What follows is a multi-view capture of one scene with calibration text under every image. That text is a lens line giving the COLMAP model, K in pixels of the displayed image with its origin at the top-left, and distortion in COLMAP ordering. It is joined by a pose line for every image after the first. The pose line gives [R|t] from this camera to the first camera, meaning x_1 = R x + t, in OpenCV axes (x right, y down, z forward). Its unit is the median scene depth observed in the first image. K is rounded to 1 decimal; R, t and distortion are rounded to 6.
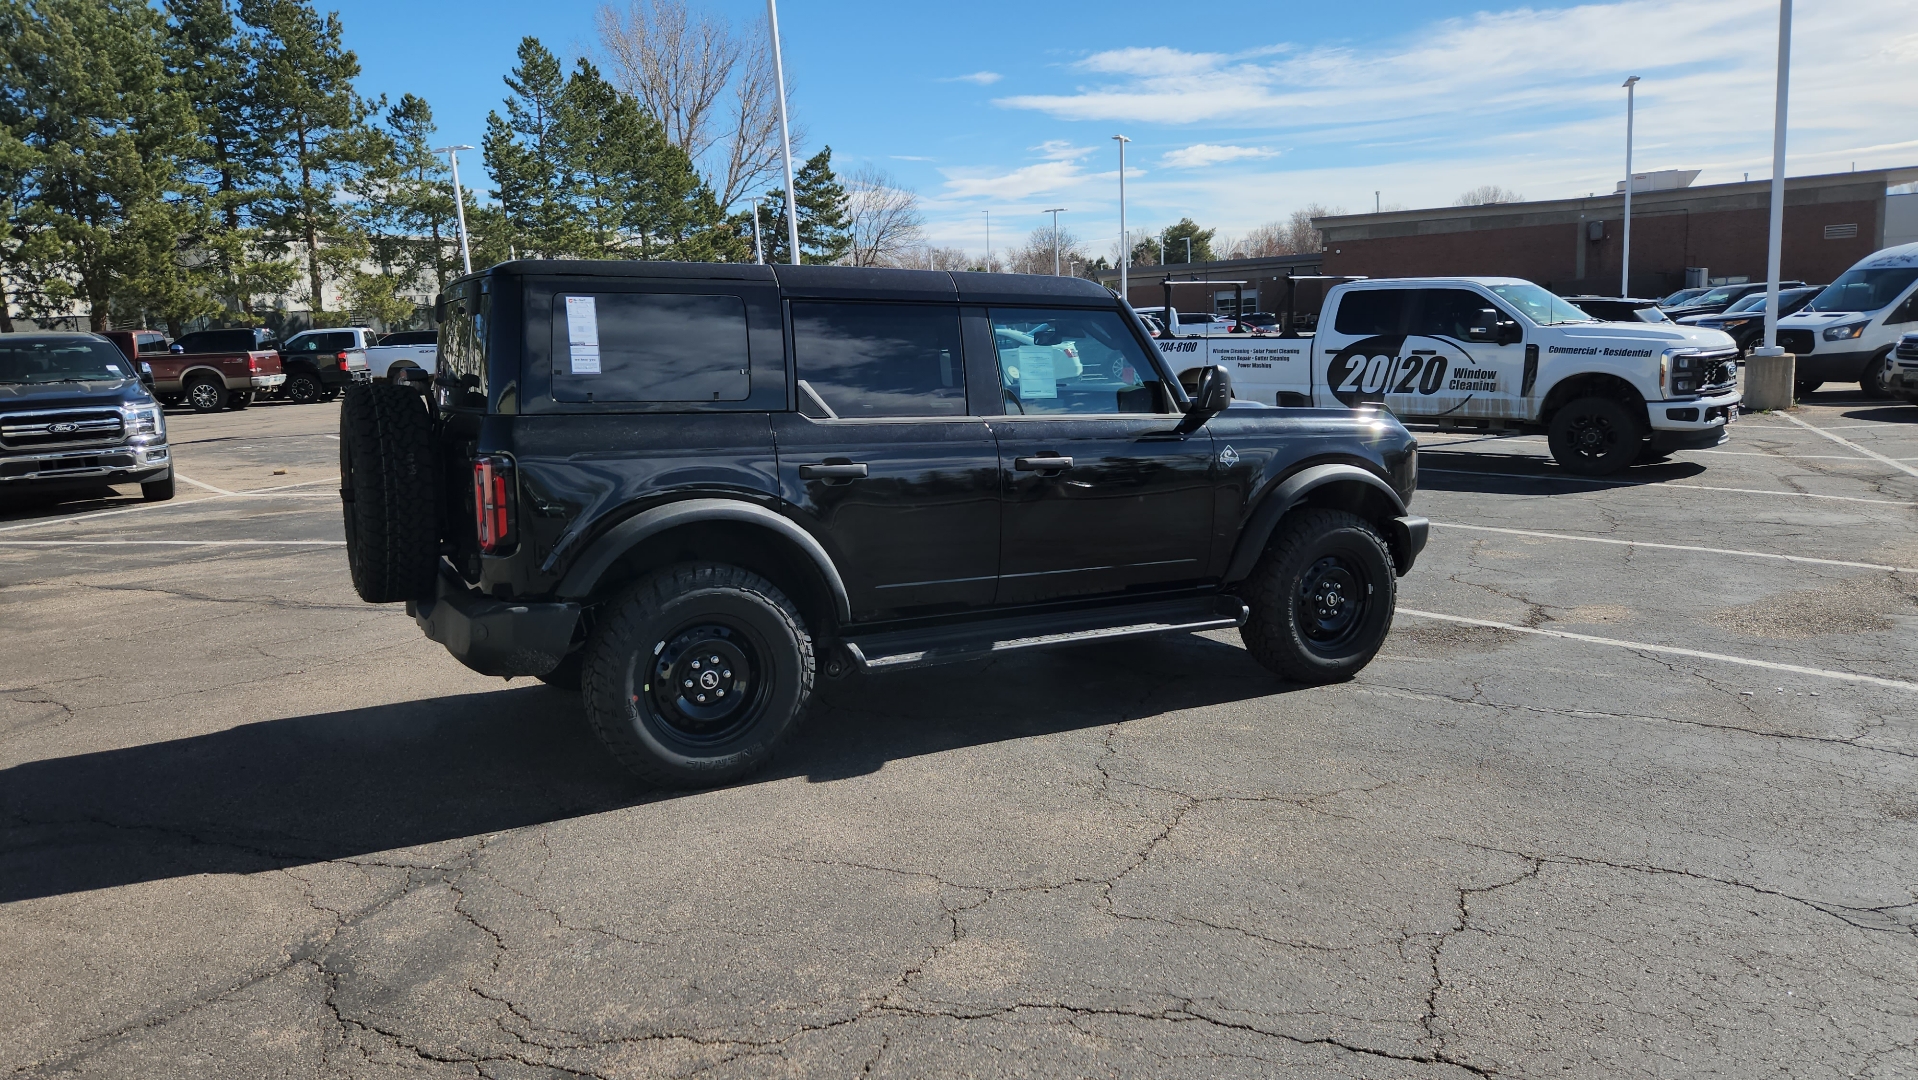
lens RADIAL K [[1278.1, 0, 920.1], [0, 1278.1, 543.6], [0, 0, 1]] dist [0.071406, -0.055568]
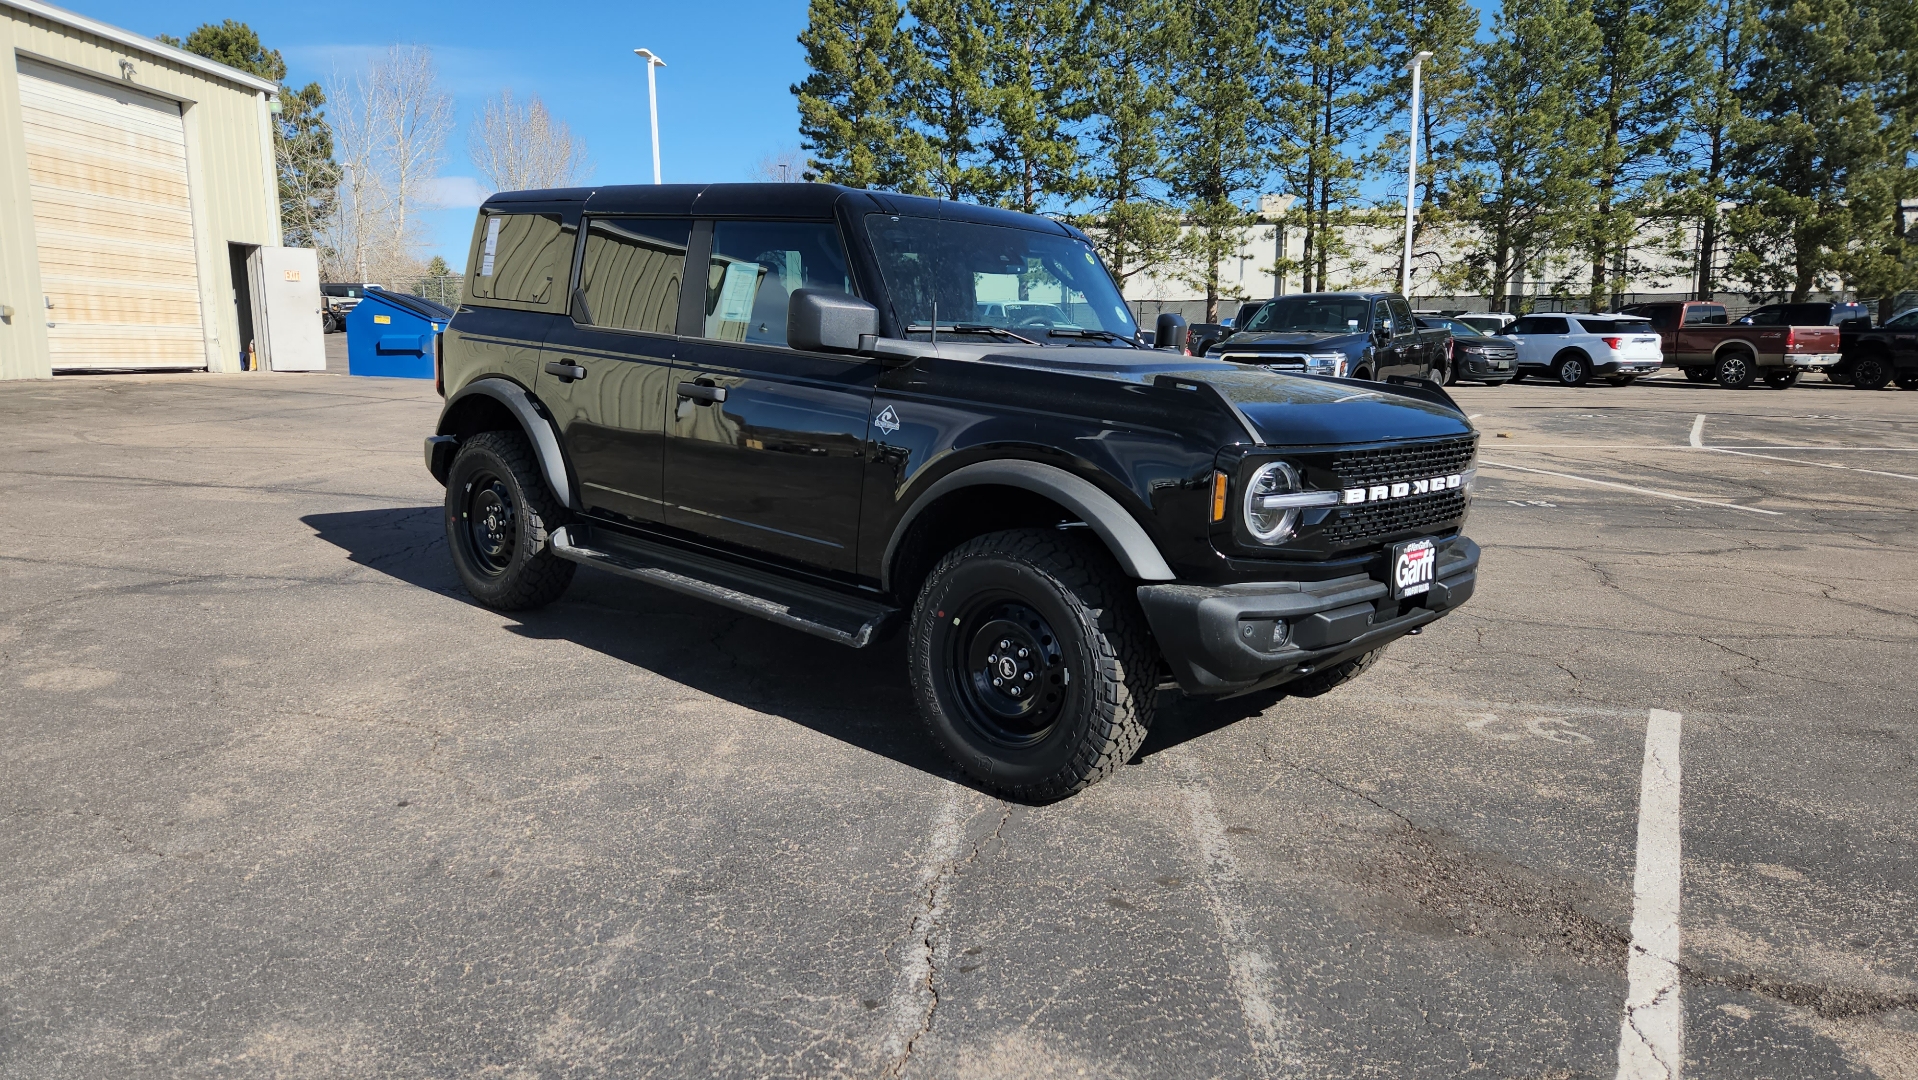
lens RADIAL K [[1284.2, 0, 942.9], [0, 1284.2, 557.0], [0, 0, 1]] dist [0.072644, -0.056873]
pose [[0.336349, 0.205010, -0.919152, 0.385138], [-0.183761, 0.971543, 0.149451, -0.043989], [0.923635, 0.118636, 0.364451, 0.314103]]
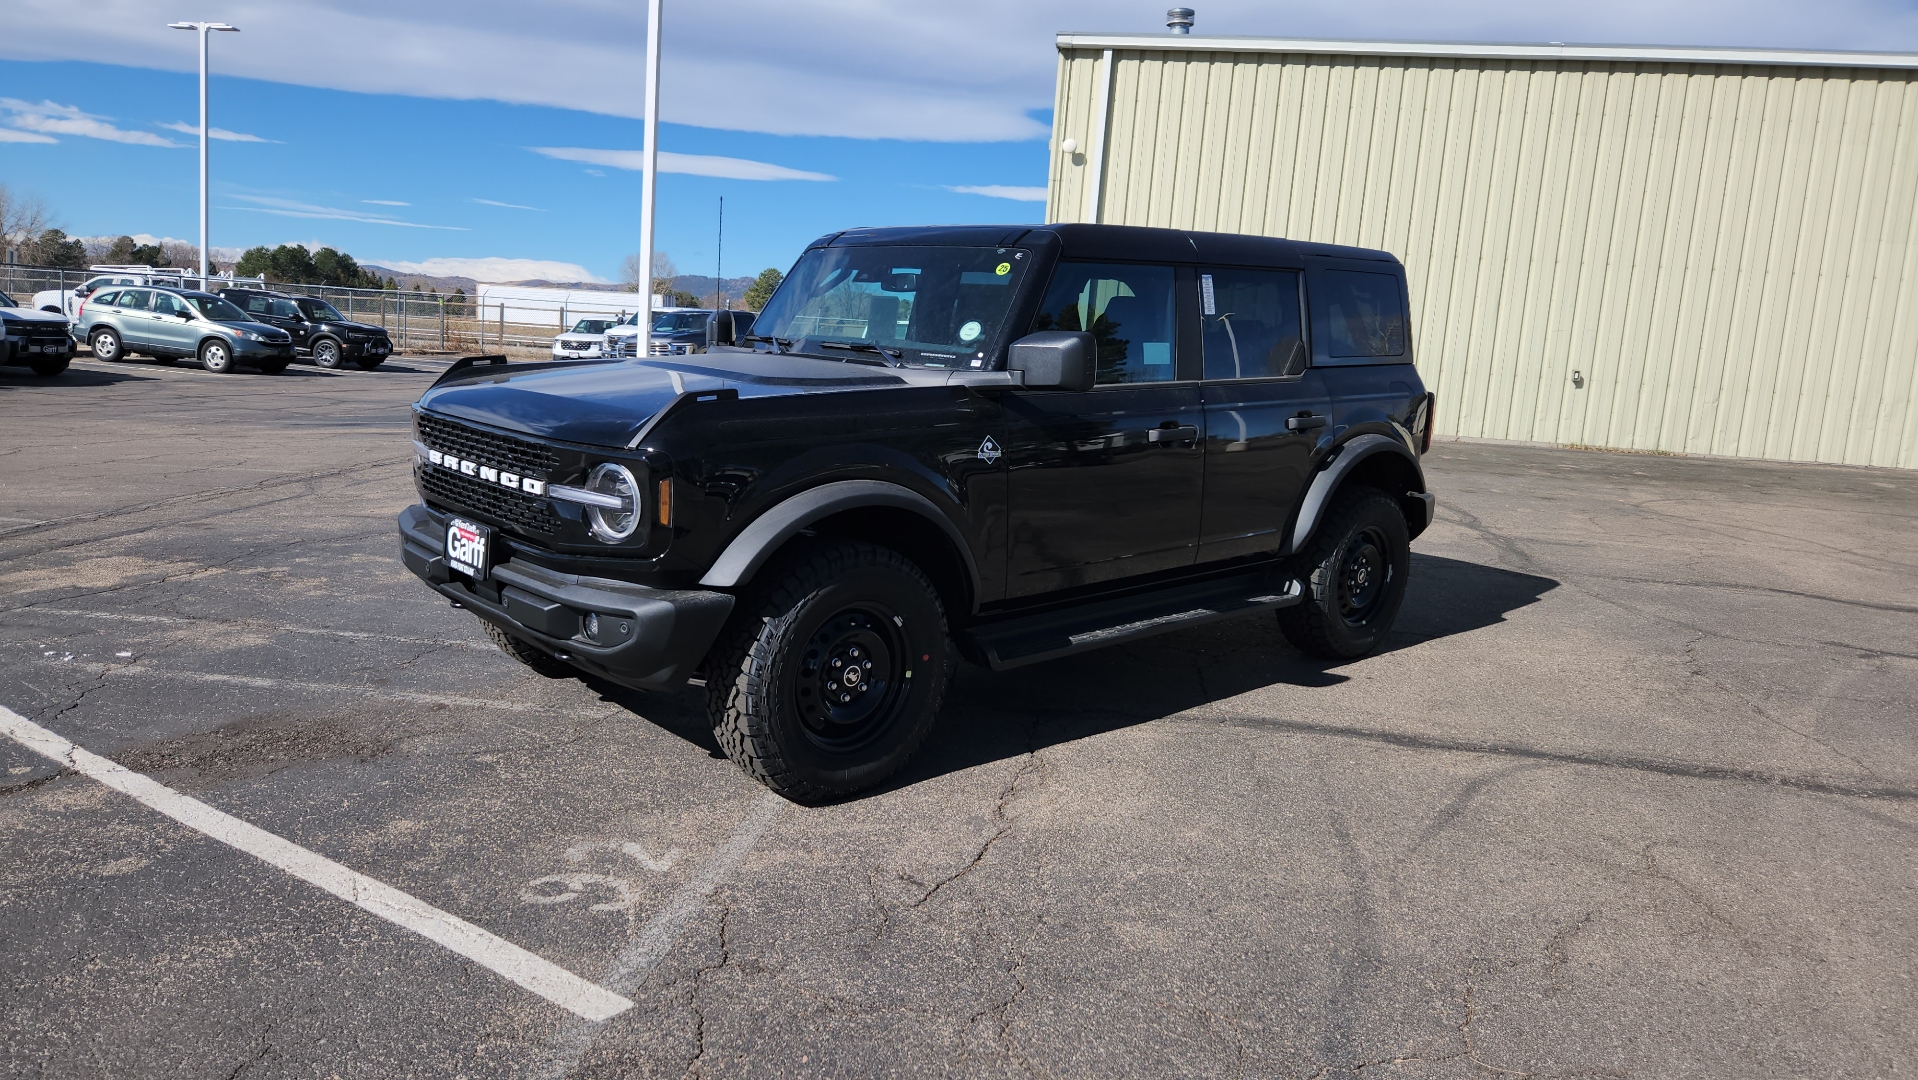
lens RADIAL K [[1284.2, 0, 919.0], [0, 1284.2, 534.4], [0, 0, 1]] dist [0.072644, -0.056873]
pose [[-0.971196, 0.017834, -0.237613, 0.127652], [-0.058505, 0.948823, 0.310341, -0.118047], [0.230987, 0.315304, -0.920450, 0.808639]]
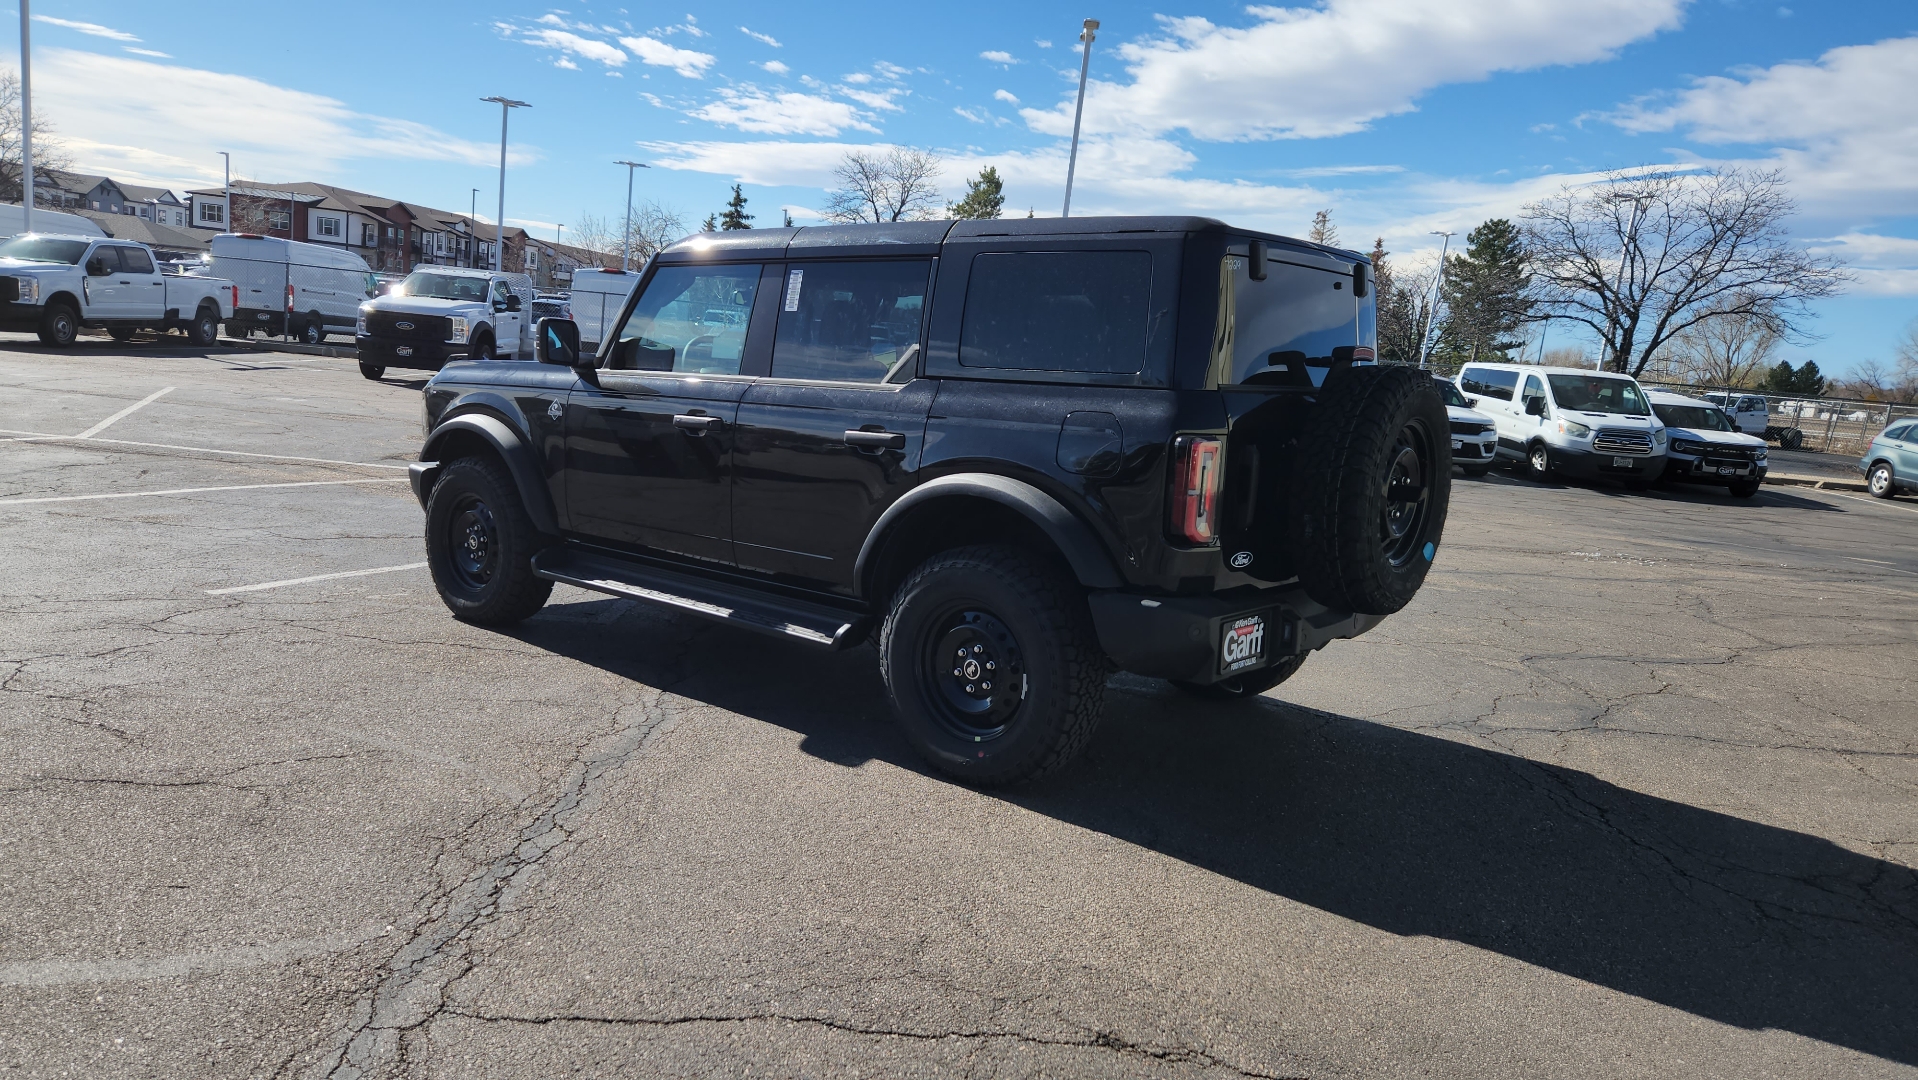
lens RADIAL K [[1278.2, 0, 914.9], [0, 1278.2, 558.6], [0, 0, 1]] dist [0.070555, -0.056821]
pose [[-0.370736, -0.151798, 0.916249, -0.391177], [0.079315, 0.977773, 0.194083, -0.066460], [-0.925346, 0.144626, -0.350455, 0.566273]]
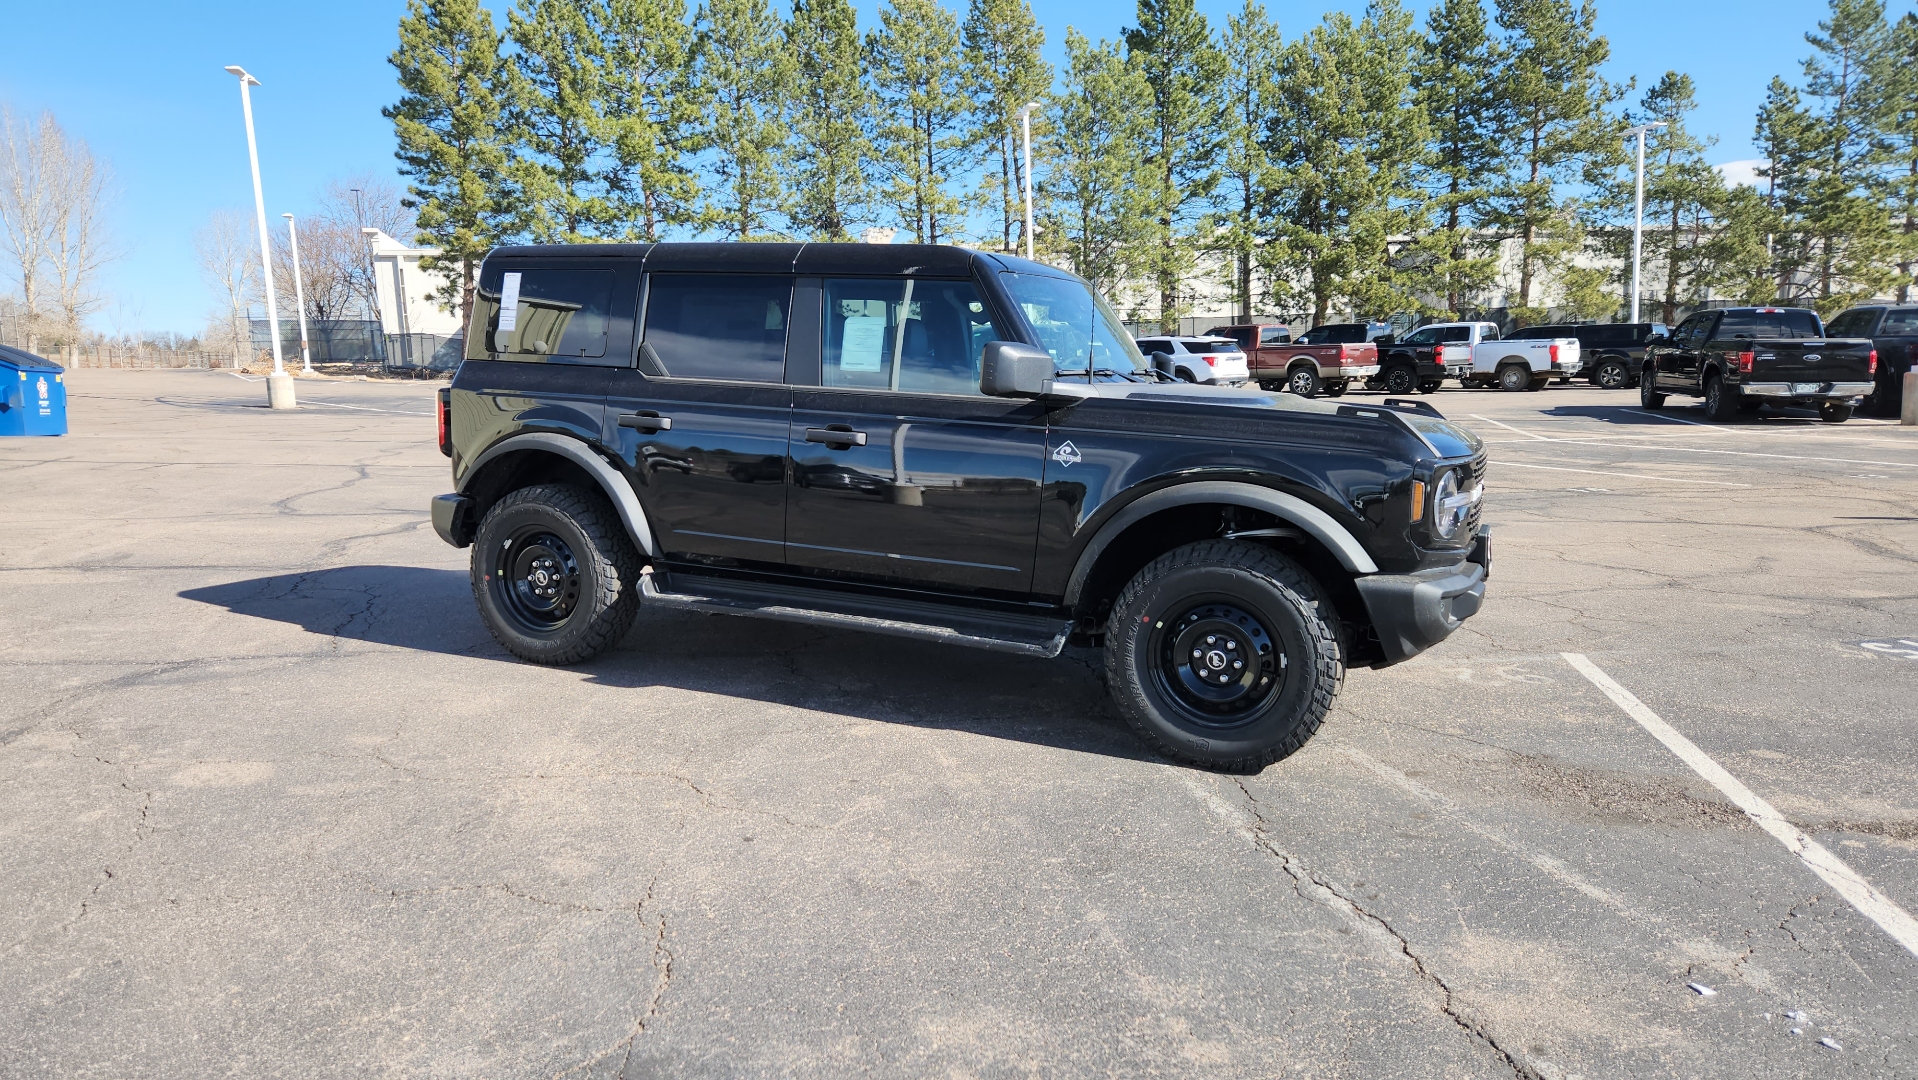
lens RADIAL K [[1280.9, 0, 930.5], [0, 1280.9, 546.0], [0, 0, 1]] dist [0.067902, -0.050058]
pose [[0.604561, 0.145479, -0.783161, 0.345507], [-0.143260, 0.987007, 0.072756, -0.023263], [0.783570, 0.068210, 0.617548, 0.171664]]
